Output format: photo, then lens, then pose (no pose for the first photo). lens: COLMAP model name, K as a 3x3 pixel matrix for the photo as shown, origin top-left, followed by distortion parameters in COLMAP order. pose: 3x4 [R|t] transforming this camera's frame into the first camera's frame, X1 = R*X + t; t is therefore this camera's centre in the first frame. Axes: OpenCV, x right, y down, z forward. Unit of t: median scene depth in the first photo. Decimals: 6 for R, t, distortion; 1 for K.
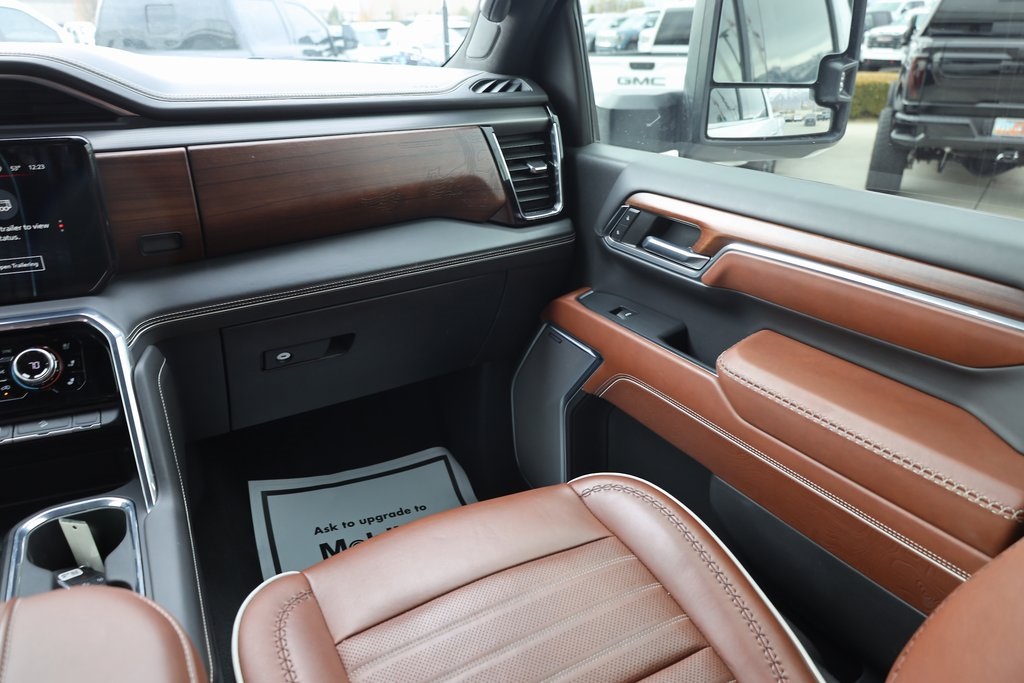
lens RADIAL K [[702.0, 0, 518.1], [0, 702.0, 339.3], [0, 0, 1]] dist [-0.012591, -0.001141]
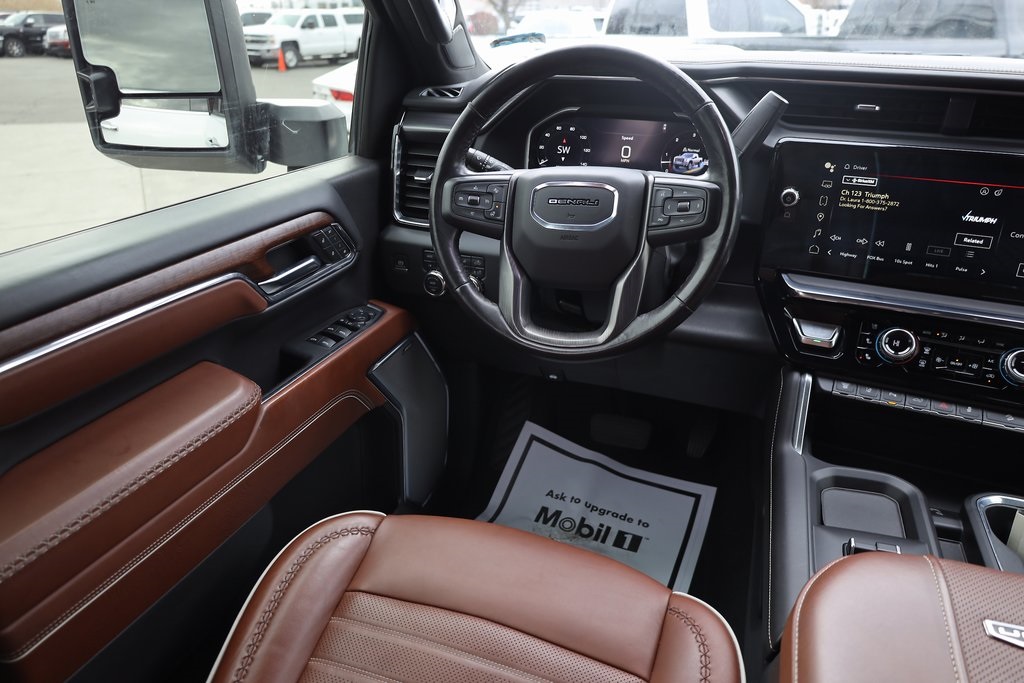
lens RADIAL K [[702.0, 0, 511.9], [0, 702.0, 343.1], [0, 0, 1]] dist [-0.012591, -0.001141]
pose [[0.649794, 0.312936, -0.692704, -0.350771], [-0.294178, 0.943837, 0.150433, 0.057047], [0.700876, 0.106028, 0.705359, -0.241387]]
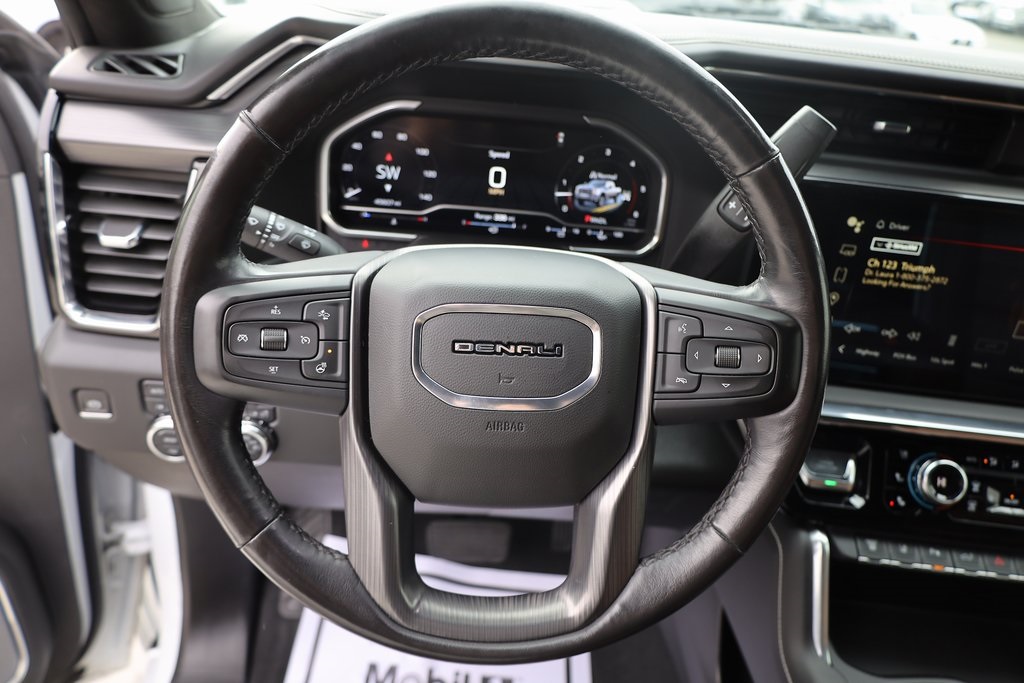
lens RADIAL K [[702.0, 0, 504.5], [0, 702.0, 346.9], [0, 0, 1]] dist [-0.012591, -0.001141]
pose [[0.884385, 0.286451, -0.368523, -0.779313], [-0.254230, 0.957765, 0.134362, -0.046759], [0.391446, -0.025138, 0.919858, 0.009901]]
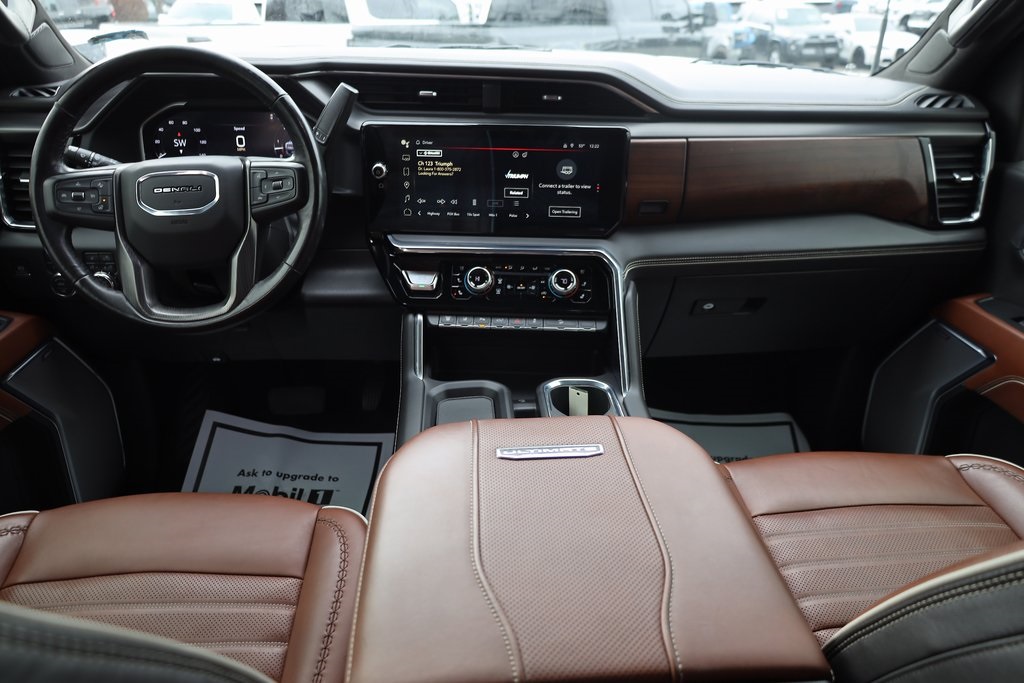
lens RADIAL K [[702.0, 0, 516.7], [0, 702.0, 345.6], [0, 0, 1]] dist [-0.012591, -0.001141]
pose [[0.904853, 0.192625, -0.379654, -0.147183], [-0.176375, 0.981267, 0.077499, 0.054286], [0.387470, -0.003164, 0.921877, -0.292726]]
